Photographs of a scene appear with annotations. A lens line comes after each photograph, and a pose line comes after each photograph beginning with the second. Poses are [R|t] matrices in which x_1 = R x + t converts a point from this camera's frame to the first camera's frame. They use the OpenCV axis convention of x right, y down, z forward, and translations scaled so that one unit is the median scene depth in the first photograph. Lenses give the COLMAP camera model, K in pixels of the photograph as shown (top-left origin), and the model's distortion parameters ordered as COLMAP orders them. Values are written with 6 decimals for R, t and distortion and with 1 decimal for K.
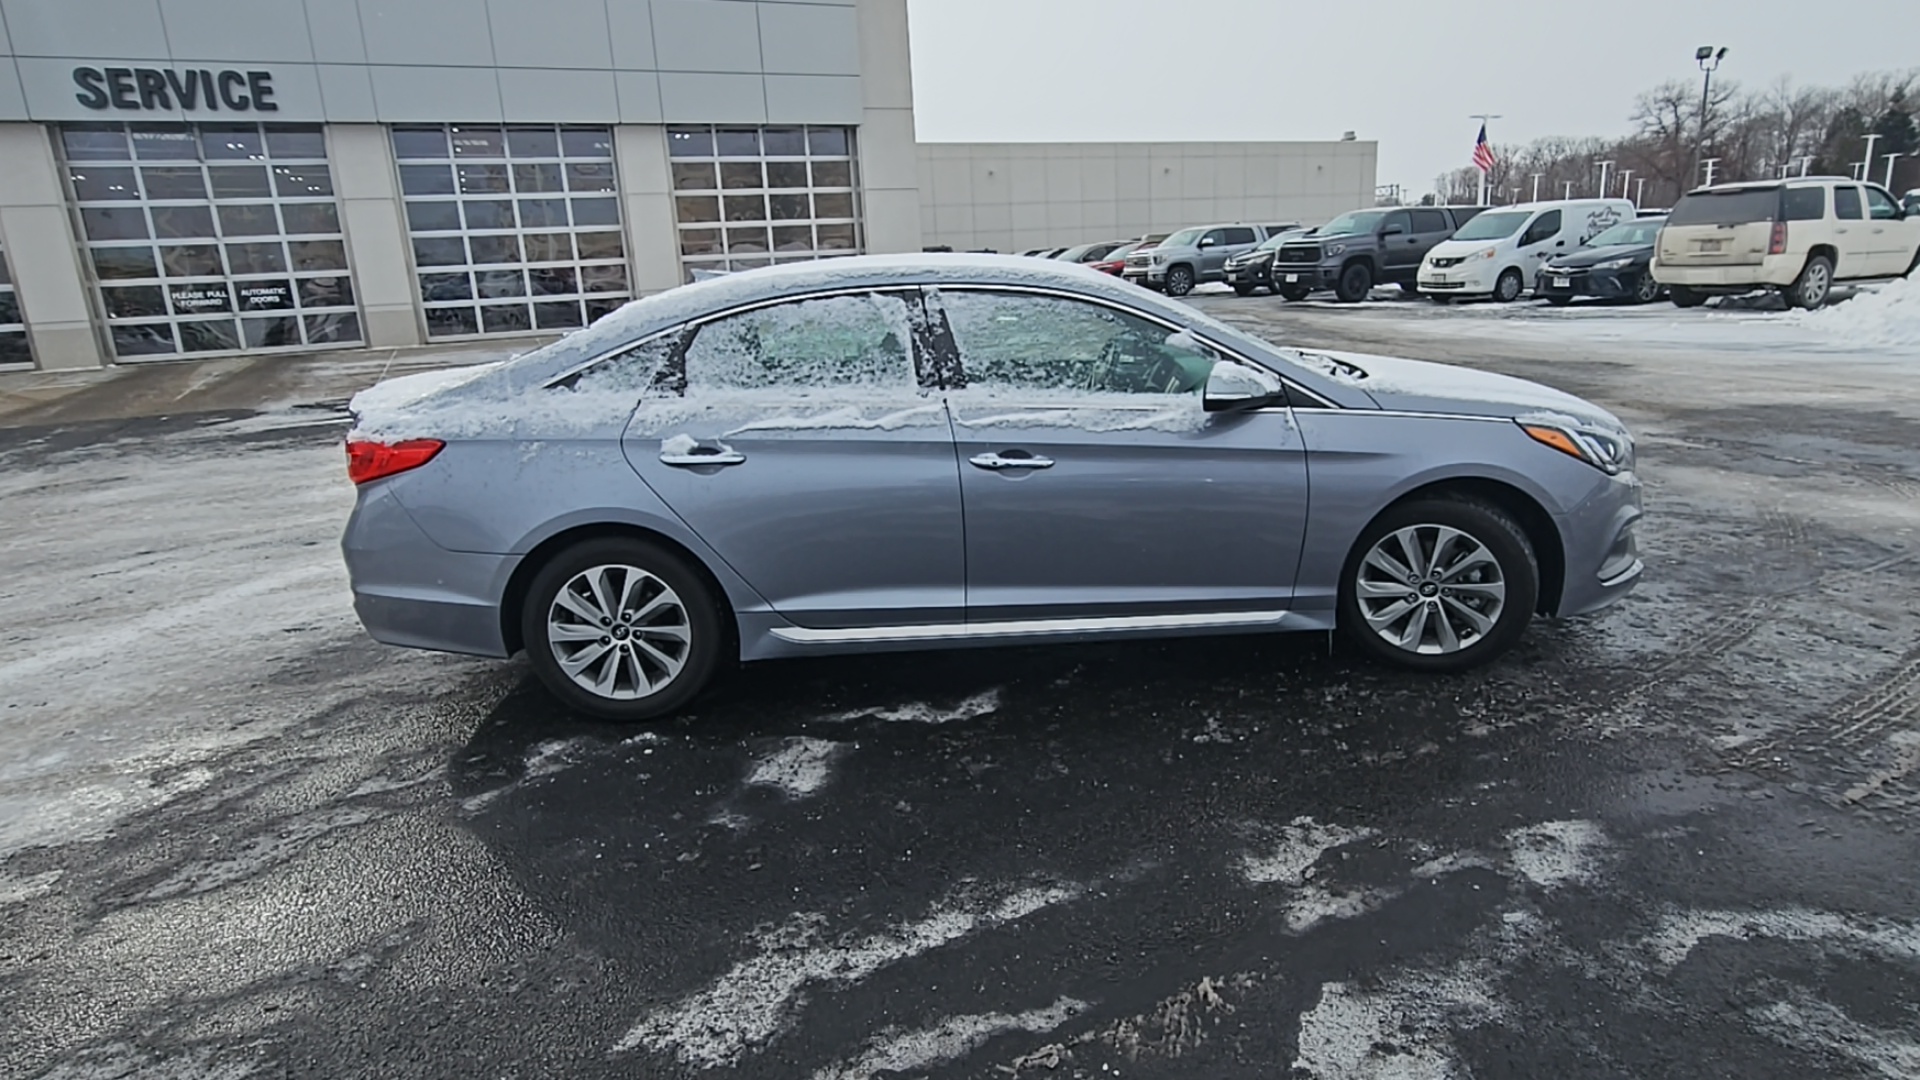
lens RADIAL K [[1081.2, 0, 980.0], [0, 1081.2, 542.5], [0, 0, 1]] dist [0.004854, -0.002075]
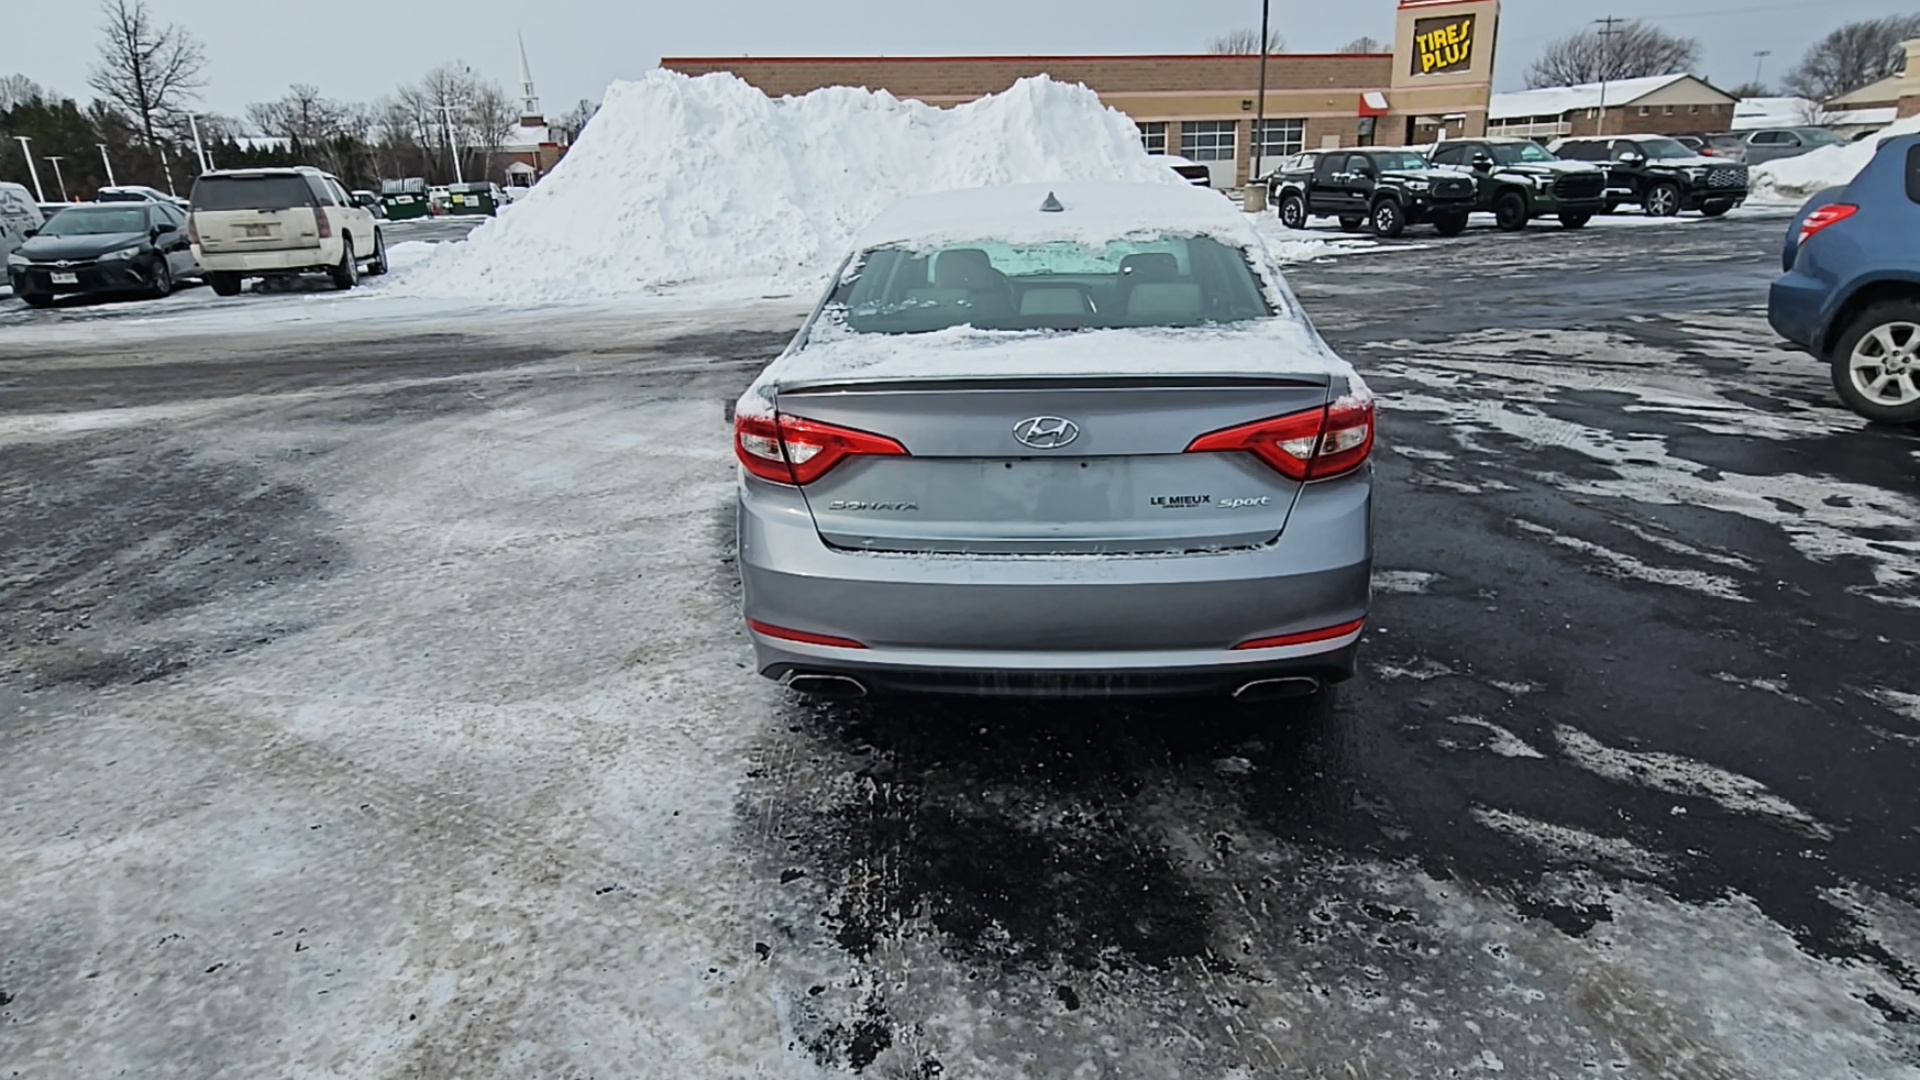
lens RADIAL K [[1081.2, 0, 980.0], [0, 1081.2, 542.5], [0, 0, 1]] dist [0.004854, -0.002075]
pose [[0.111191, -0.279403, 0.953714, -0.396382], [0.283345, 0.928746, 0.239054, -0.076108], [-0.952550, 0.243649, 0.182436, 0.340201]]
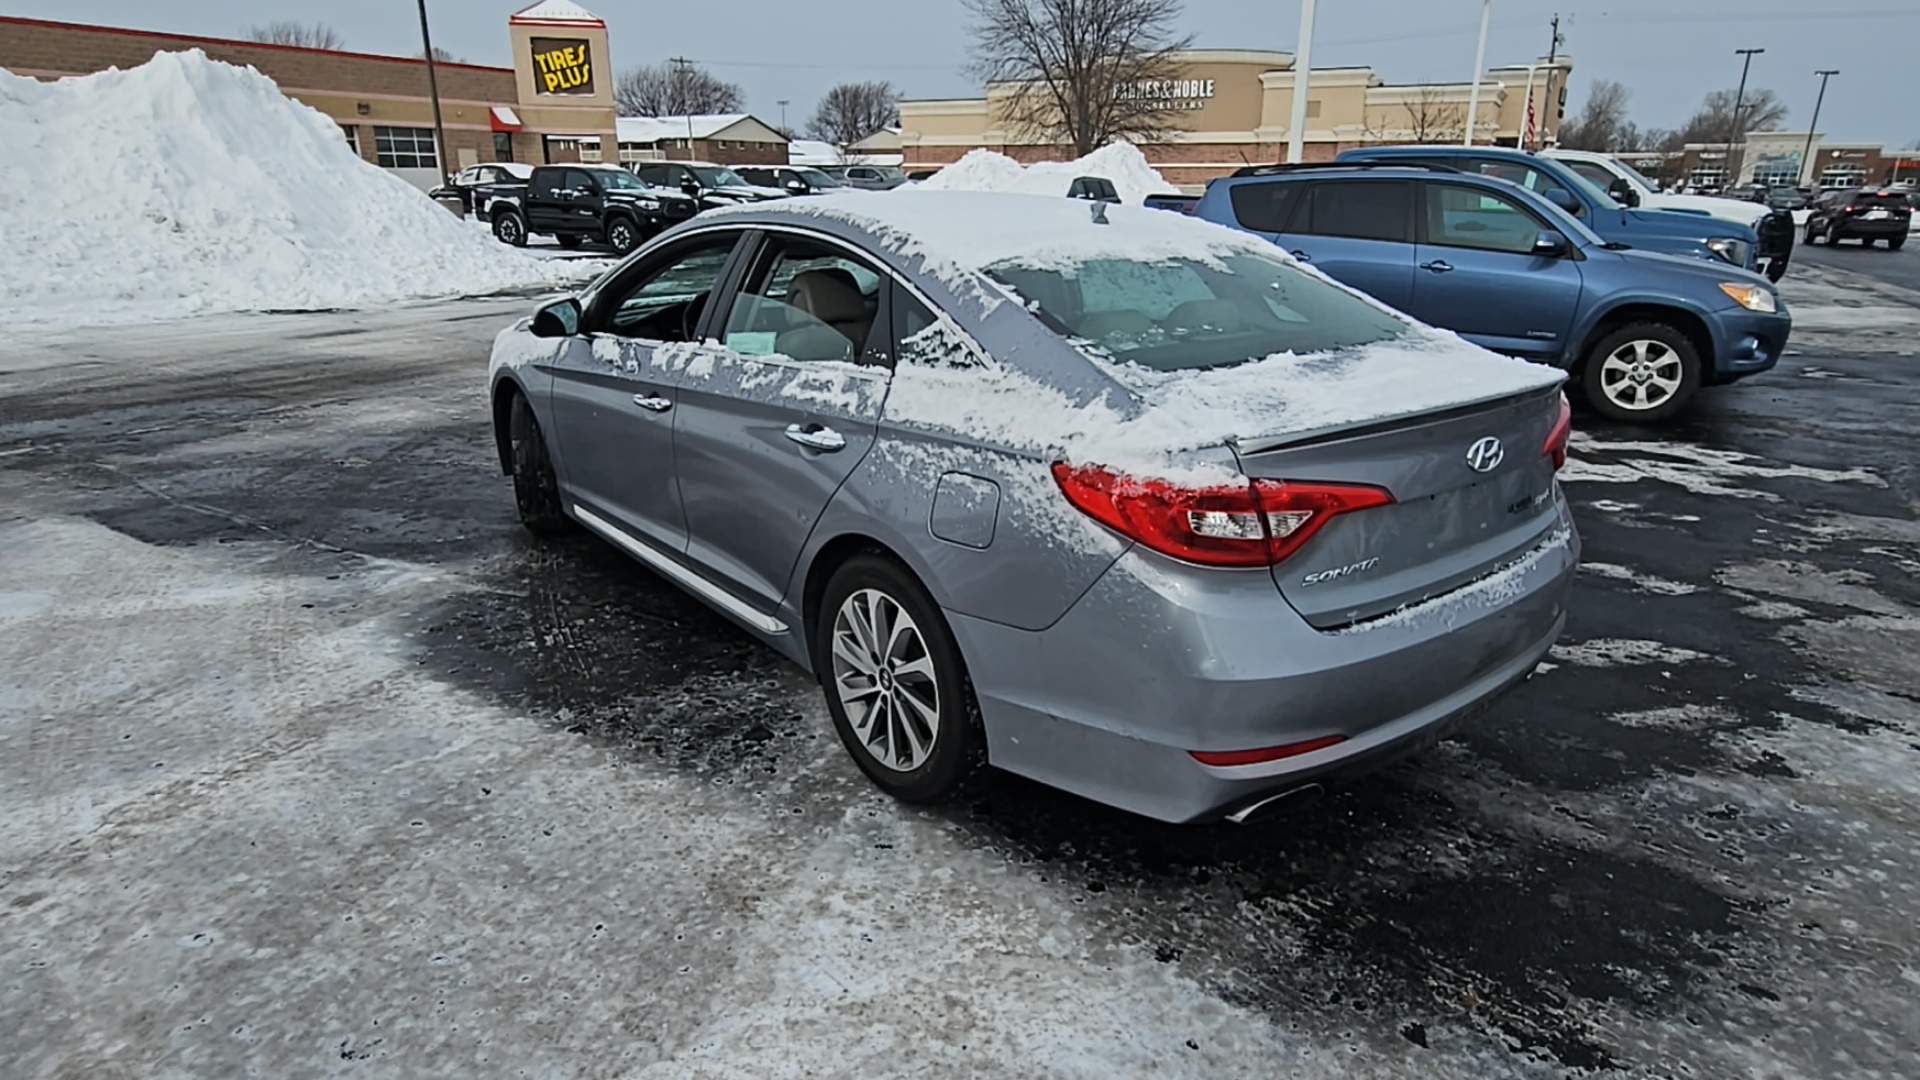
lens RADIAL K [[1081.2, 0, 980.0], [0, 1081.2, 542.5], [0, 0, 1]] dist [0.004854, -0.002075]
pose [[-0.604435, -0.212010, 0.767926, -0.290074], [0.225510, 0.878979, 0.420168, -0.132066], [-0.764071, 0.427139, -0.483475, 0.533111]]
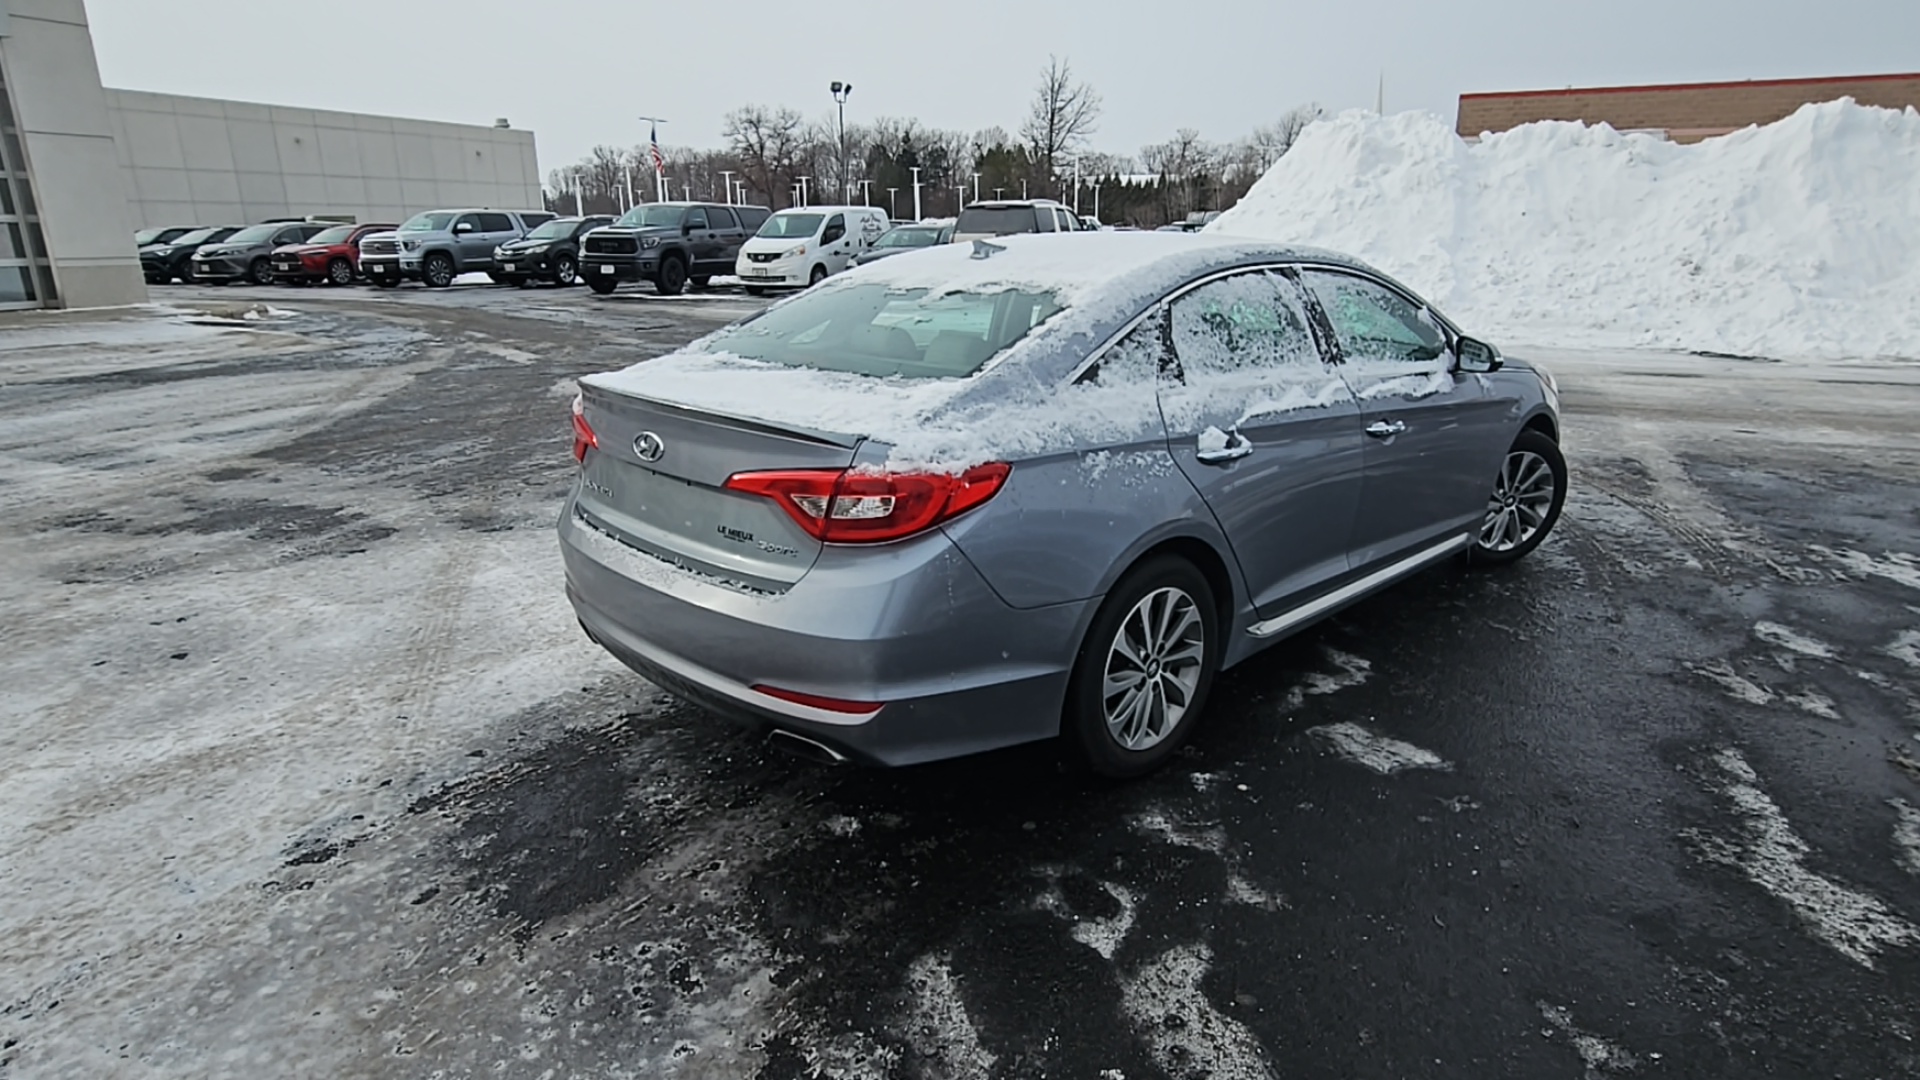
lens RADIAL K [[1081.2, 0, 980.0], [0, 1081.2, 542.5], [0, 0, 1]] dist [0.004854, -0.002075]
pose [[0.728786, -0.149110, 0.668309, -0.298486], [0.146164, 0.987383, 0.060910, -0.025932], [-0.668959, 0.053292, 0.741386, 0.140182]]
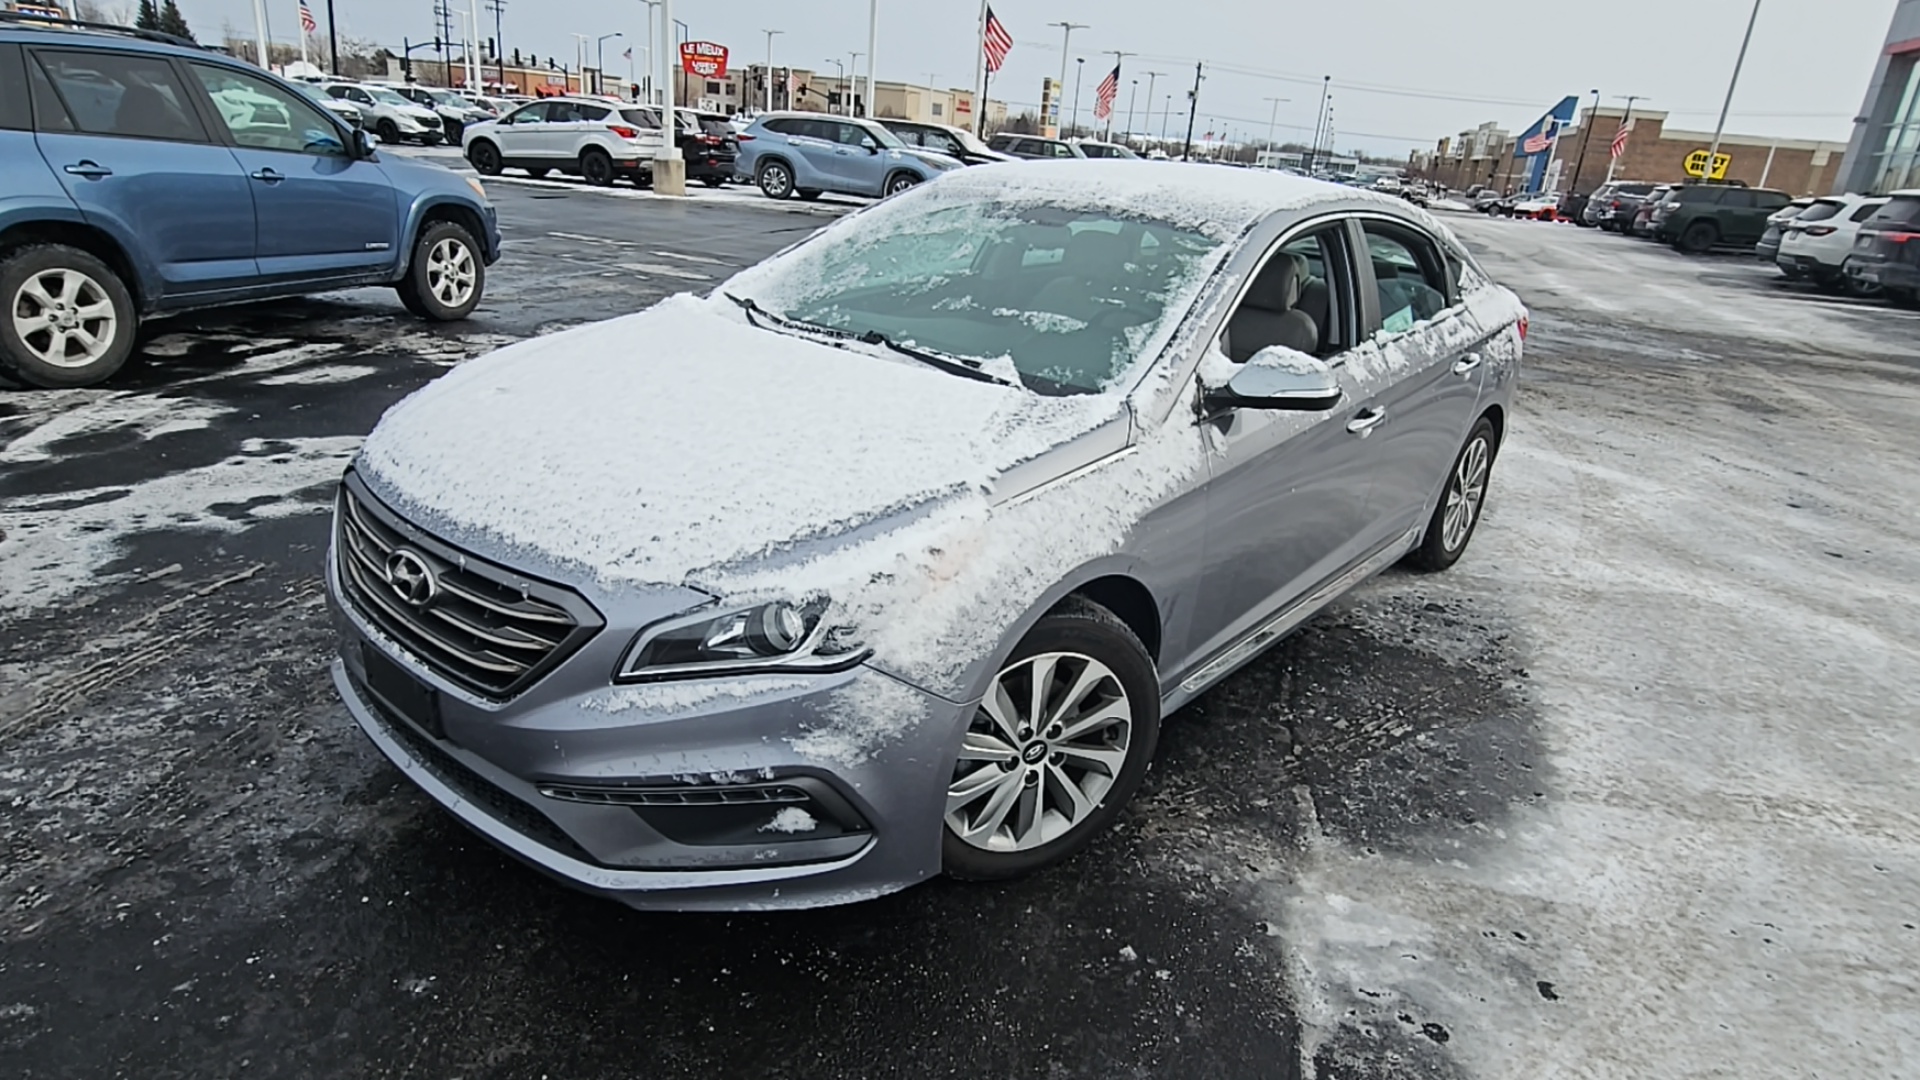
lens RADIAL K [[1081.2, 0, 980.0], [0, 1081.2, 542.5], [0, 0, 1]] dist [0.004854, -0.002075]
pose [[-0.666341, 0.254916, -0.700720, 0.265907], [-0.241352, 0.815421, 0.526154, -0.155160], [0.705506, 0.519718, -0.481823, 0.519616]]
